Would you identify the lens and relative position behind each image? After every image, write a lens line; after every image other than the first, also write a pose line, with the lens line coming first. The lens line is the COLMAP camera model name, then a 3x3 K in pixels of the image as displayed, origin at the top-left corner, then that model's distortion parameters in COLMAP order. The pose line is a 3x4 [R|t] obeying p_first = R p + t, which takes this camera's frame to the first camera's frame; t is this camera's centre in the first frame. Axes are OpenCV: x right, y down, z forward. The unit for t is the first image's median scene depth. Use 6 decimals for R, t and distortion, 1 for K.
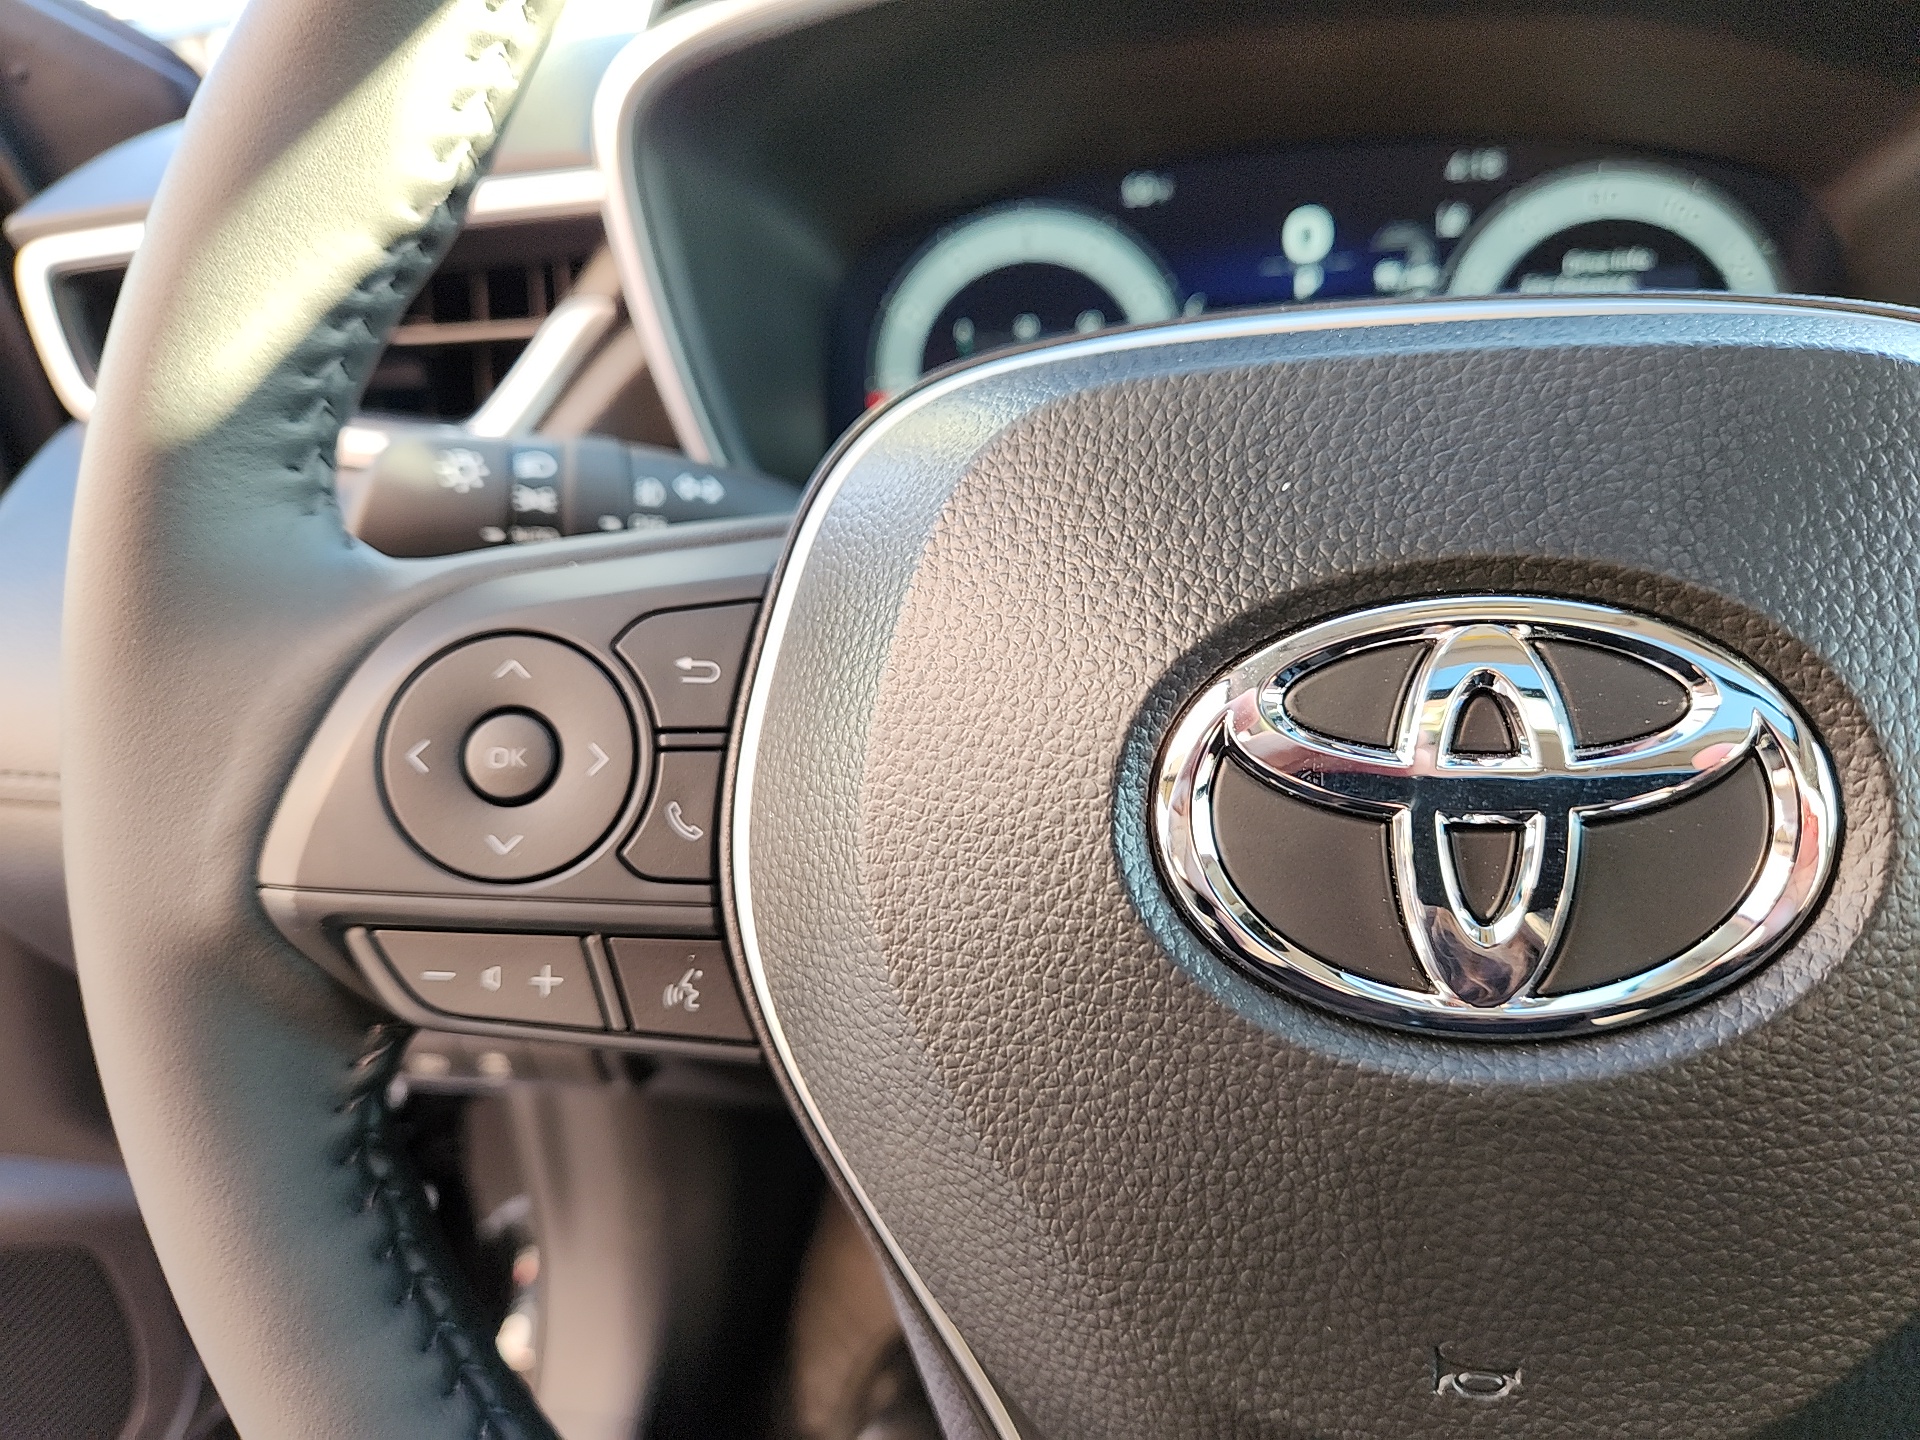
lens RADIAL K [[1319.4, 0, 954.9], [0, 1319.4, 707.8], [0, 0, 1]] dist [-0.011955, -0.019013]
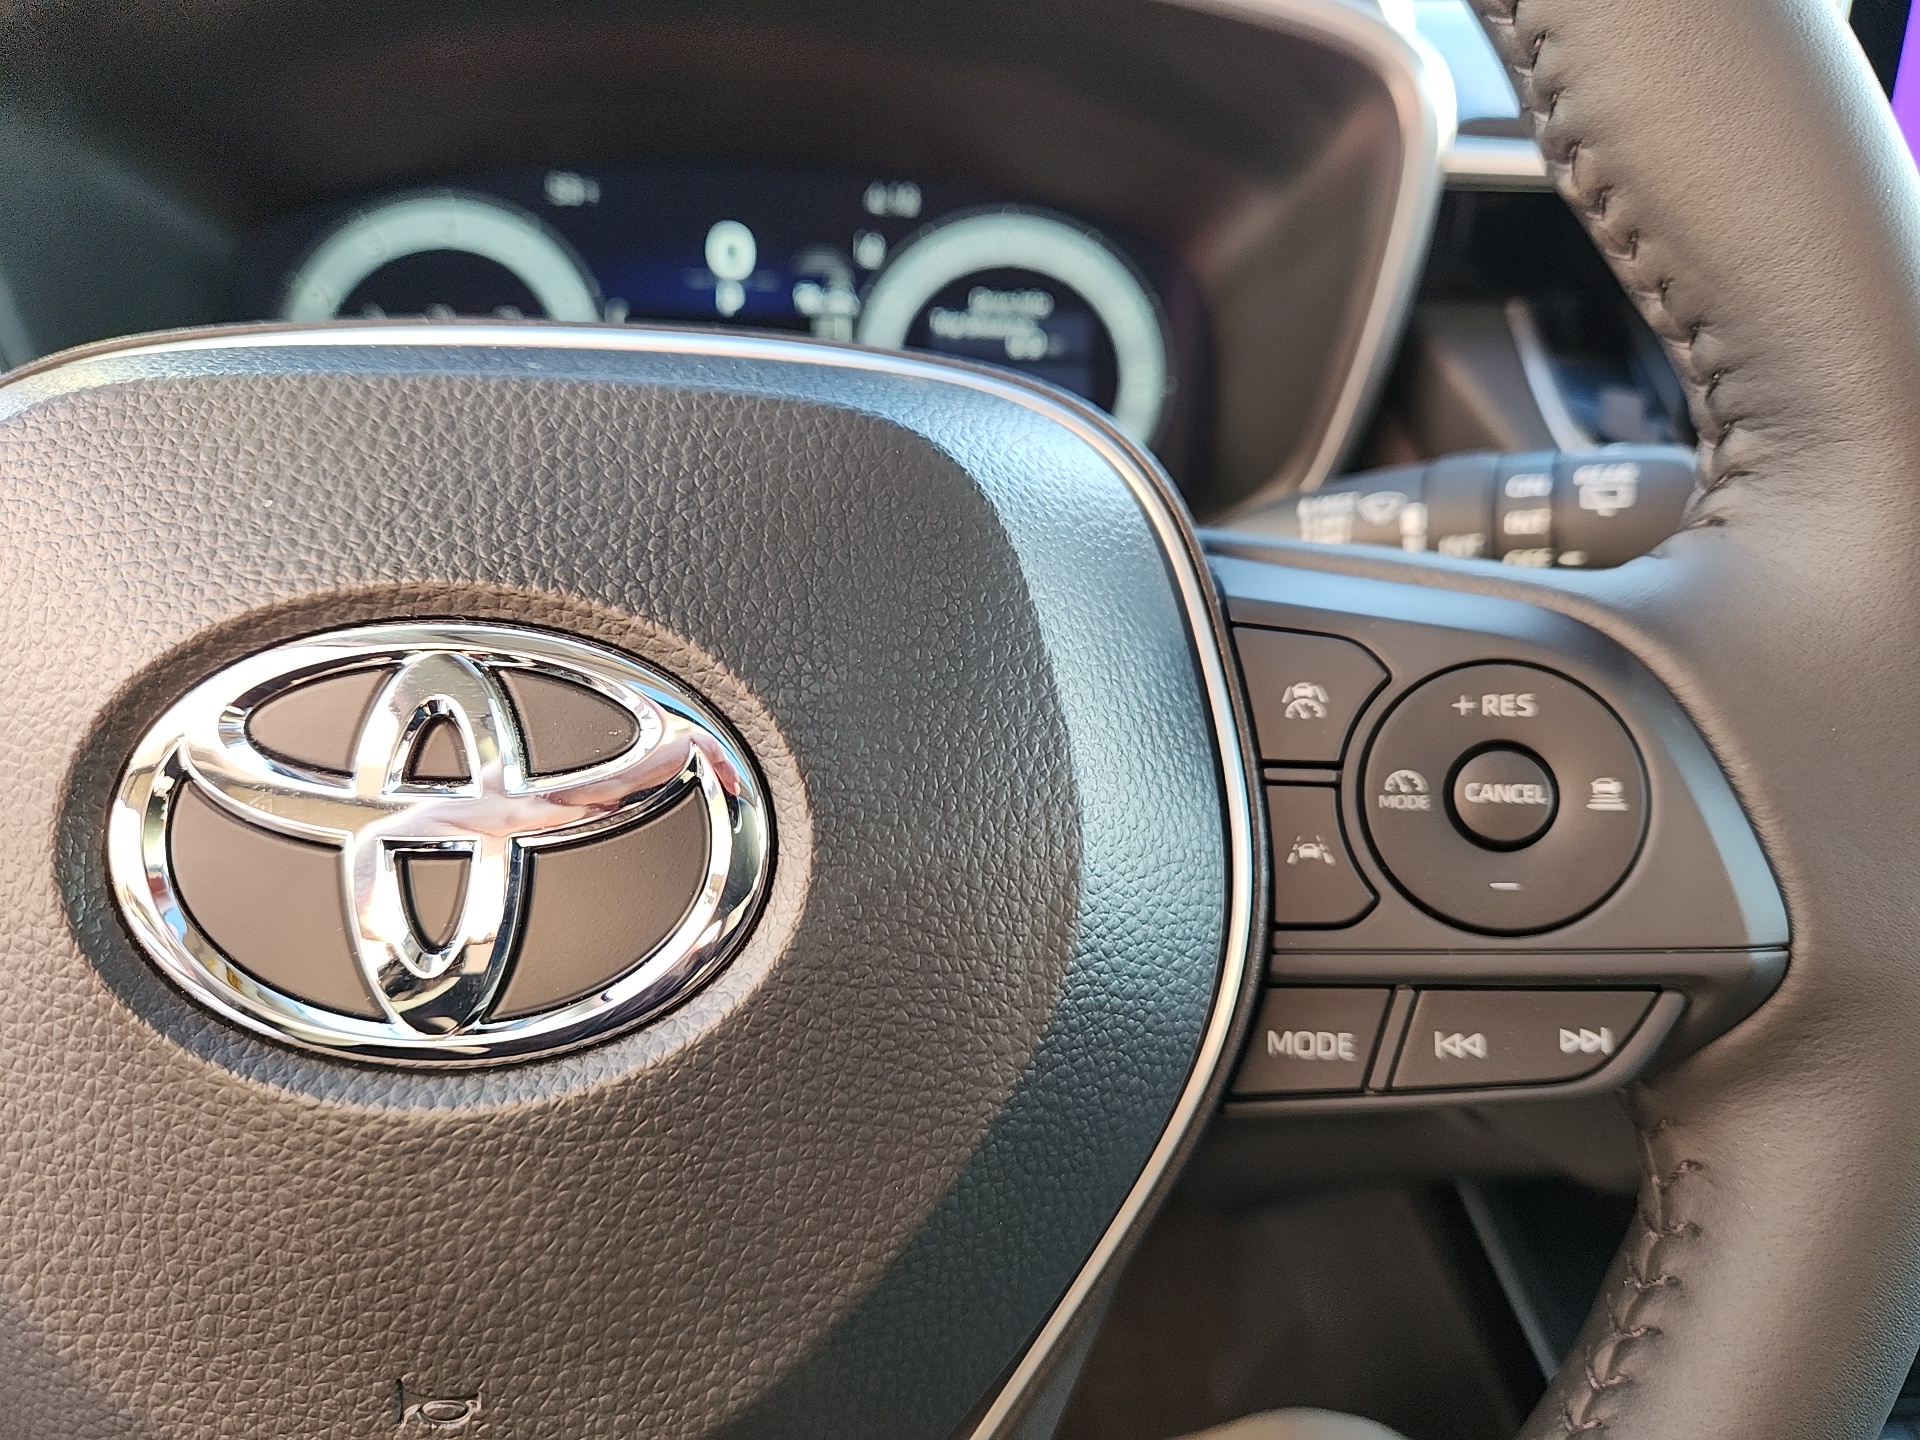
lens RADIAL K [[1319.4, 0, 969.5], [0, 1319.4, 704.6], [0, 0, 1]] dist [-0.011955, -0.019013]
pose [[0.966983, 0.017614, 0.254231, 0.513848], [-0.016695, 0.999844, -0.005772, -0.022505], [-0.254293, 0.001337, 0.967126, -0.064821]]
